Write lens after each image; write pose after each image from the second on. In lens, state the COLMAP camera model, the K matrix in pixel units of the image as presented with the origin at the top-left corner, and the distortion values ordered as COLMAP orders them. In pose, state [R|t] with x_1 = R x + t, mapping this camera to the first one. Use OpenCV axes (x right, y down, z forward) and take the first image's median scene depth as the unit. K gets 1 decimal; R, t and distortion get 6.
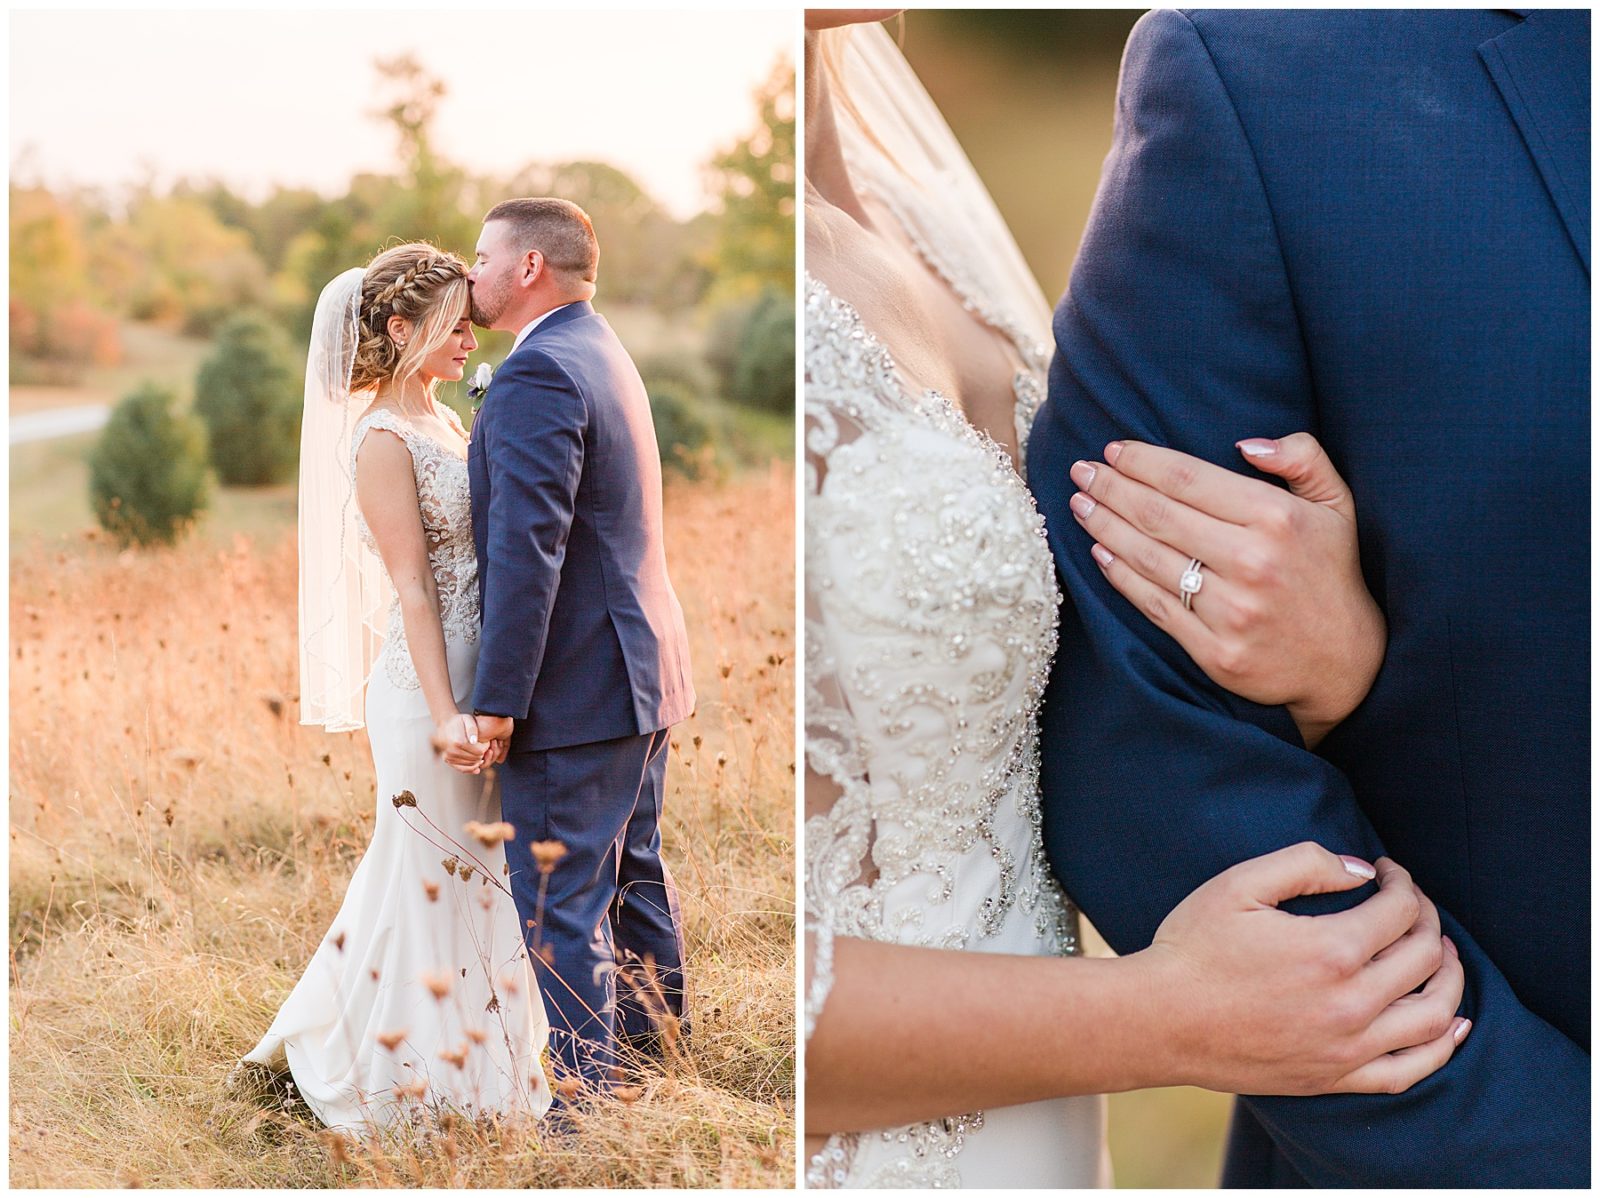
lens RADIAL K [[3809.6, 0, 797.9], [0, 3809.6, 599.1], [0, 0, 1]] dist [-0.114086, 0.000000]
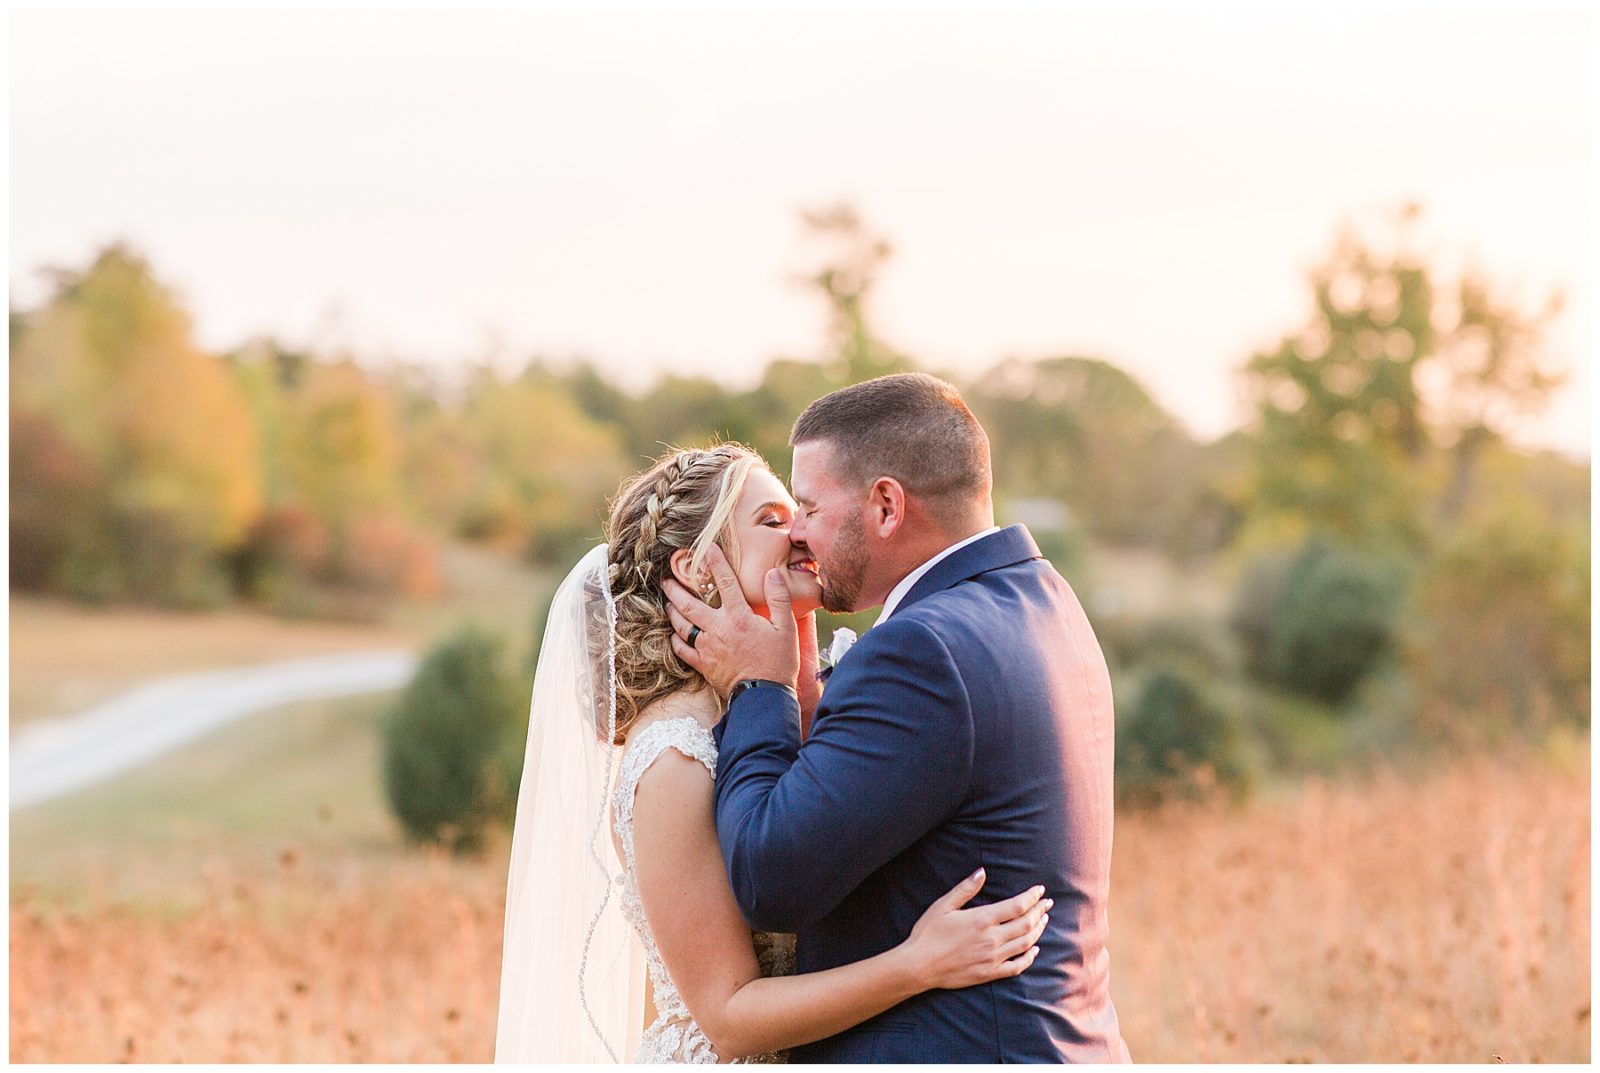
lens RADIAL K [[3924.9, 0, 800.4], [0, 3924.9, 529.3], [0, 0, 1]] dist [0.020390, 0.000000]
pose [[0.989394, 0.039661, -0.139734, -0.000287], [-0.050713, 0.995784, -0.076435, -0.019425], [0.136113, 0.082710, 0.987235, 0.237689]]
